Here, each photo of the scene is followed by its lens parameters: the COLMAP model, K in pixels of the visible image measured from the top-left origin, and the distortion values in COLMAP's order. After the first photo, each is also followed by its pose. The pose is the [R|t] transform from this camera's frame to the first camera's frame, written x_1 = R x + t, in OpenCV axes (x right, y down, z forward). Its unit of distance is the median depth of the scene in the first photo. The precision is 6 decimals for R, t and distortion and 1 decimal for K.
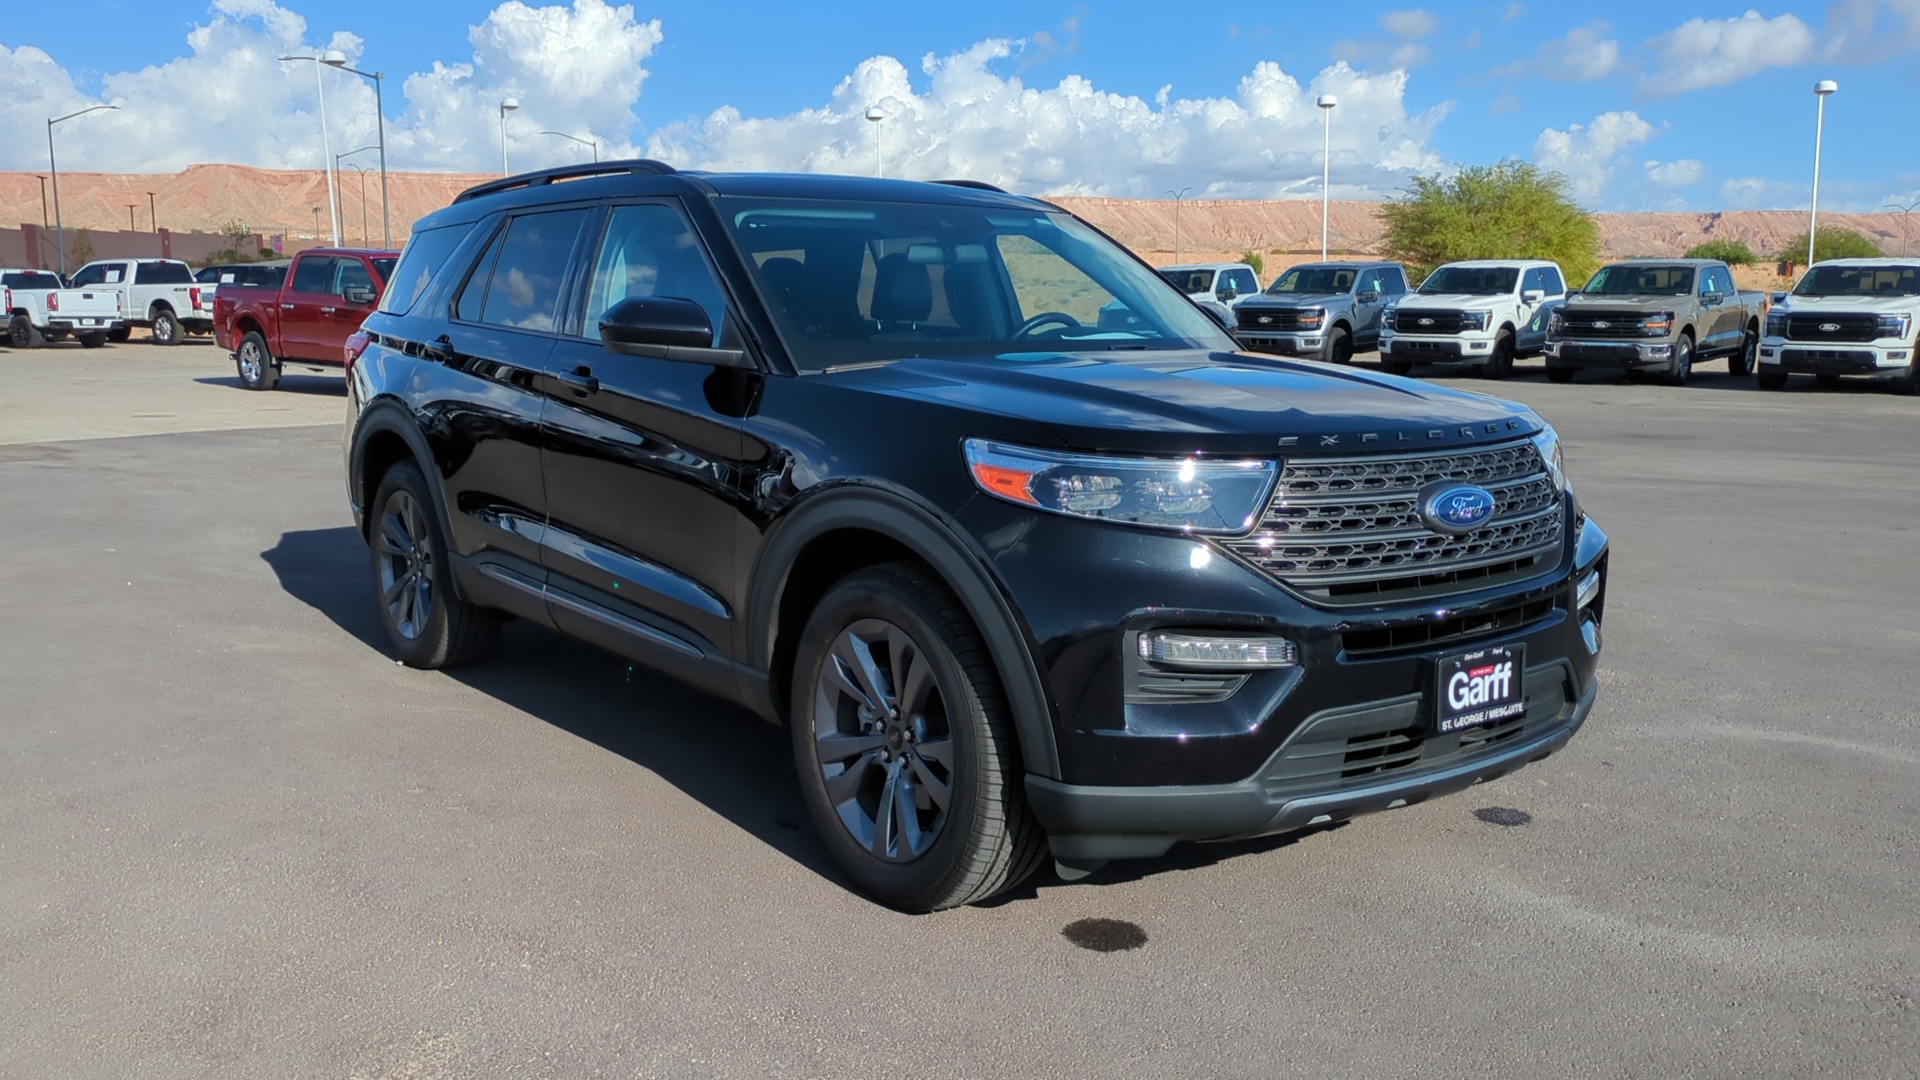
lens RADIAL K [[1643.9, 0, 960.0], [0, 1643.9, 540.0], [0, 0, 1]] dist [0.073047, -0.117781]
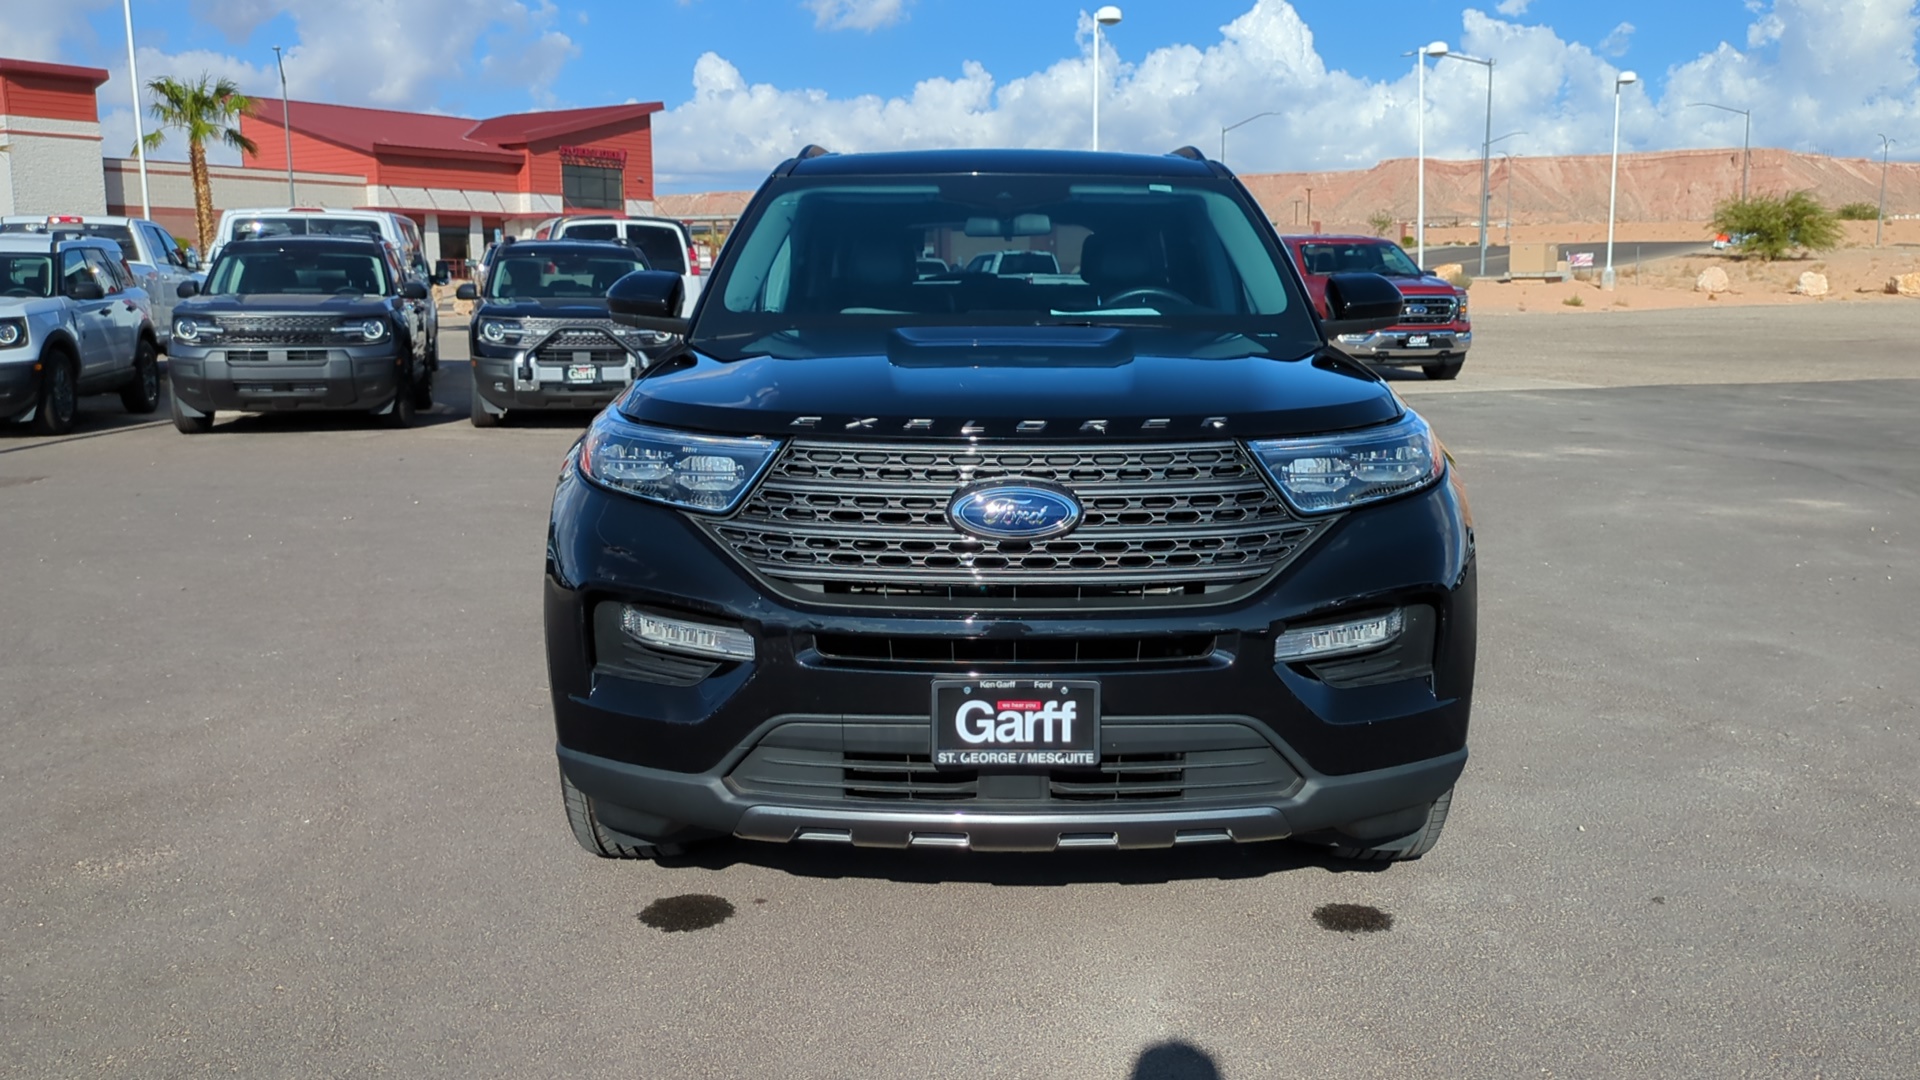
lens RADIAL K [[1643.9, 0, 960.0], [0, 1643.9, 540.0], [0, 0, 1]] dist [0.073047, -0.117781]
pose [[0.786308, 0.090899, -0.611112, 0.799393], [-0.085908, 0.995595, 0.037551, -0.034056], [0.611833, 0.022973, 0.790653, 0.311896]]
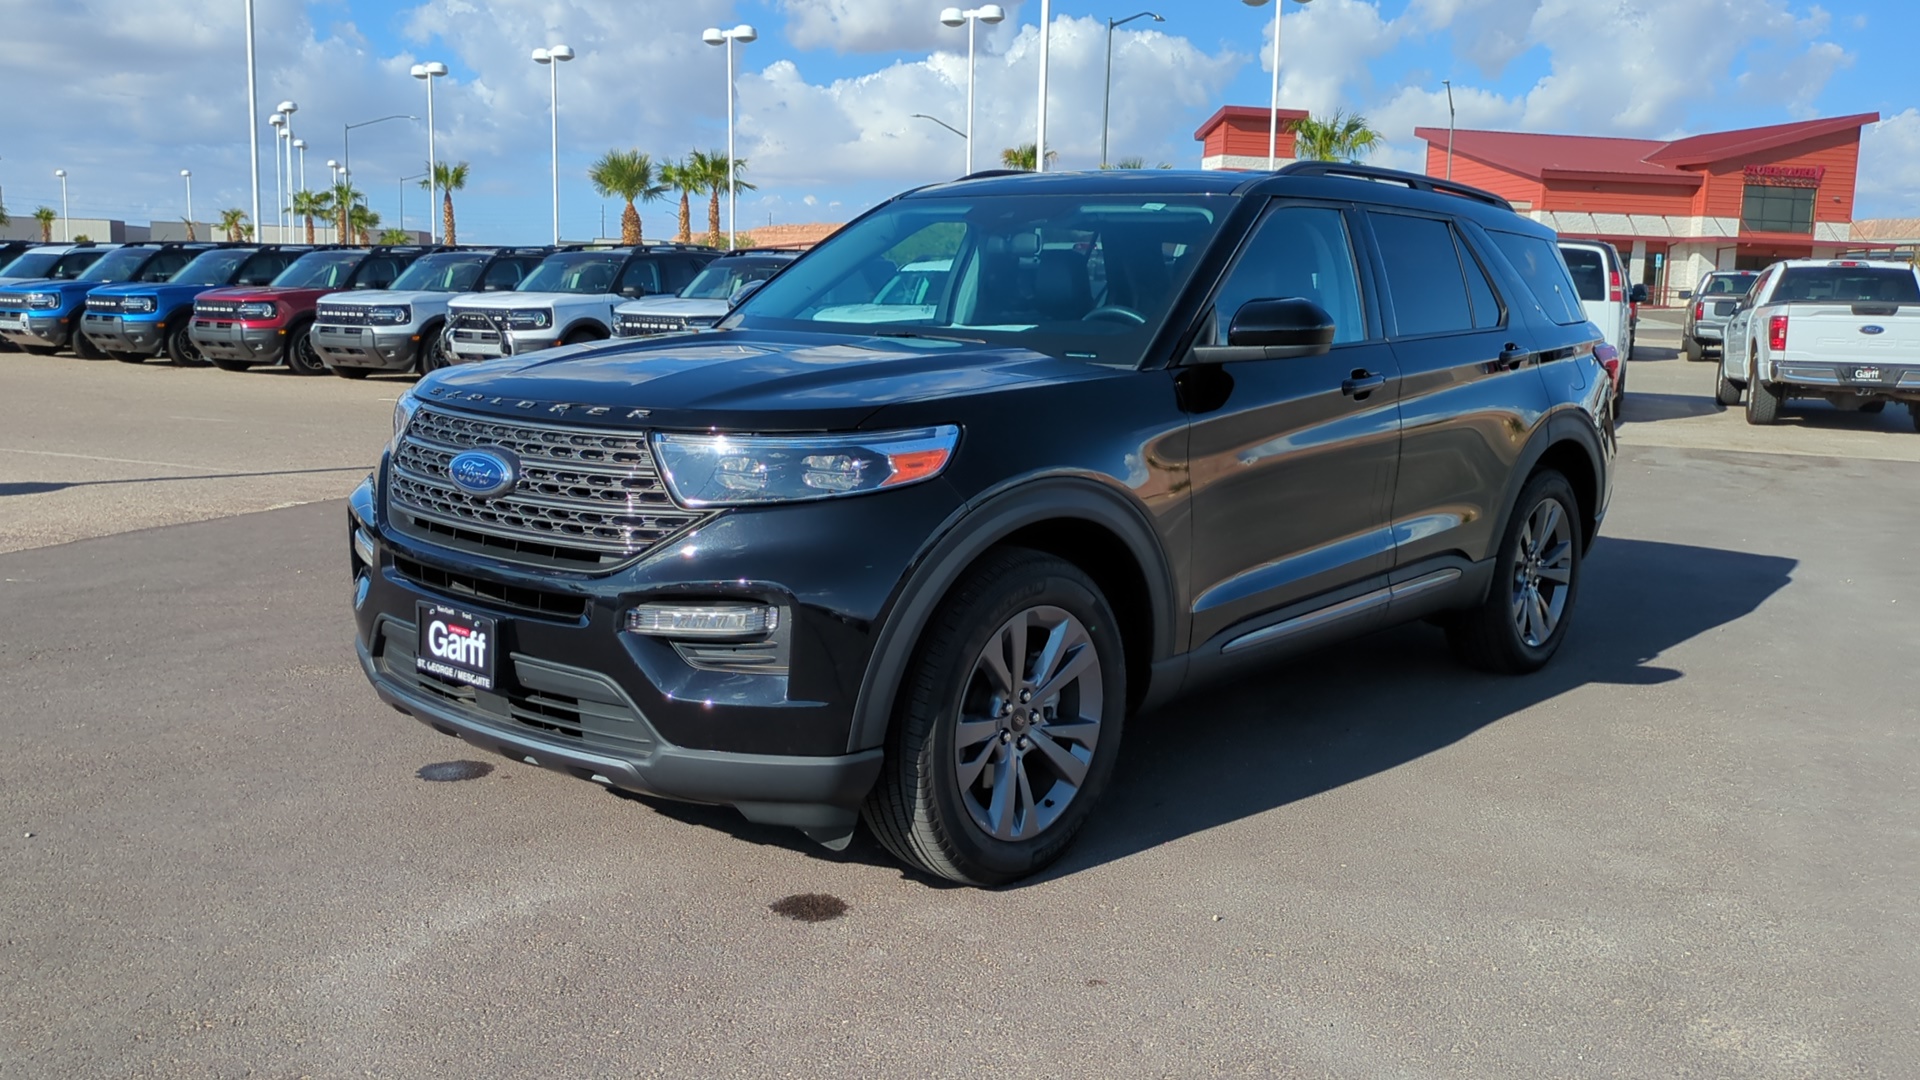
lens RADIAL K [[1643.9, 0, 960.0], [0, 1643.9, 540.0], [0, 0, 1]] dist [0.073047, -0.117781]
pose [[0.198064, 0.147030, -0.969099, 1.371022], [-0.167337, 0.979244, 0.114368, -0.146667], [0.965800, 0.139514, 0.218556, 1.068463]]
